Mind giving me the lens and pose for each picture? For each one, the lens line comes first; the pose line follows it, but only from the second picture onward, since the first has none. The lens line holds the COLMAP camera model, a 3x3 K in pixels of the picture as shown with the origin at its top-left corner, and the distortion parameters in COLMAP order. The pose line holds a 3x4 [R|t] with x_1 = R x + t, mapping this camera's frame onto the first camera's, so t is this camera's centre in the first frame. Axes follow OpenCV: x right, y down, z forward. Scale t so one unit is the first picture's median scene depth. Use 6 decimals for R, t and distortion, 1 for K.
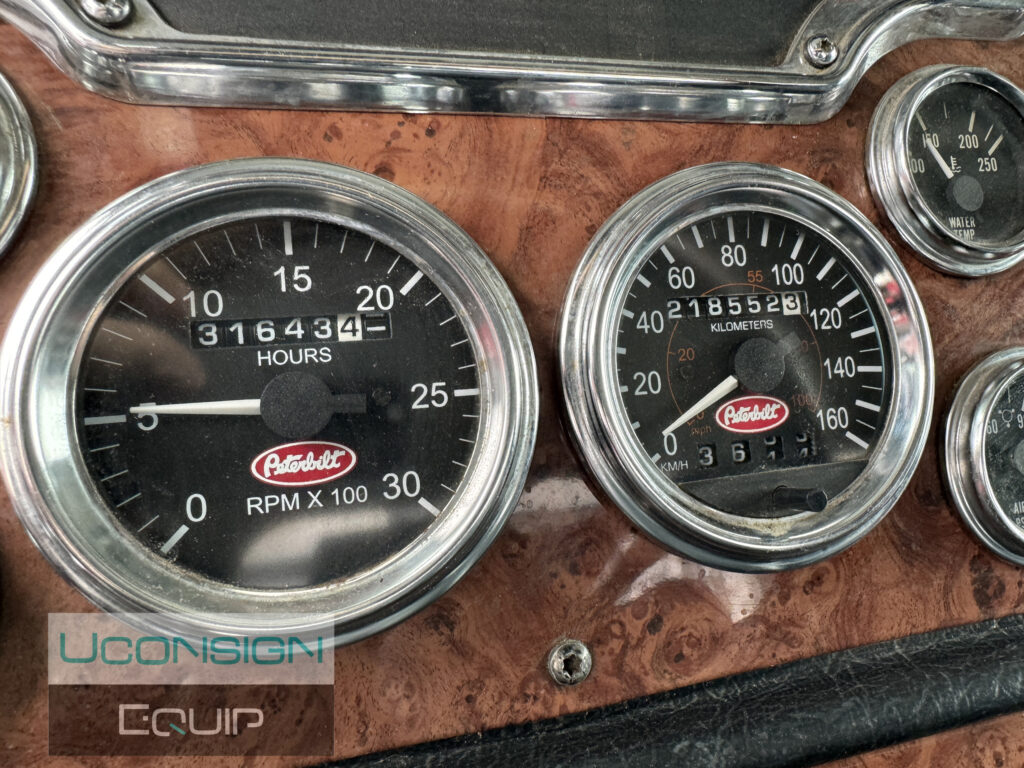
lens RADIAL K [[716.1, 0, 512.0], [0, 716.1, 384.0], [0, 0, 1]] dist [-0.008434, 0.004457]
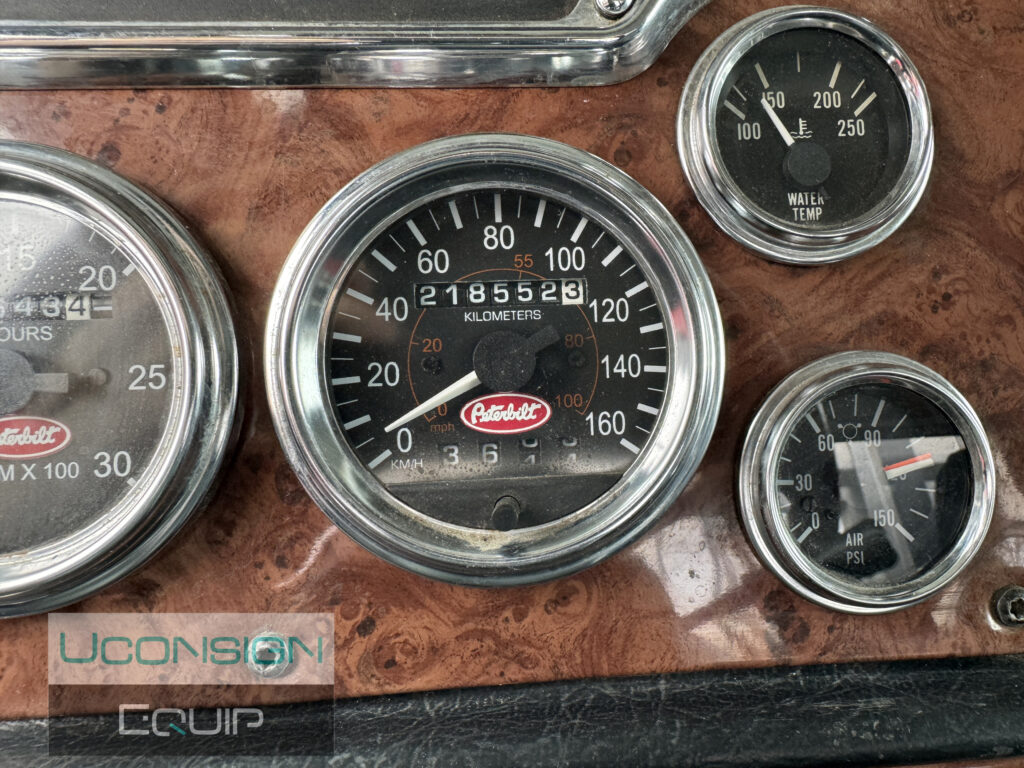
lens RADIAL K [[716.1, 0, 512.0], [0, 716.1, 384.0], [0, 0, 1]] dist [-0.008434, 0.004457]
pose [[0.978935, 0.054628, -0.196727, 0.529250], [-0.042693, 0.997010, 0.064412, -0.055308], [0.199657, -0.054657, 0.978340, 0.111339]]
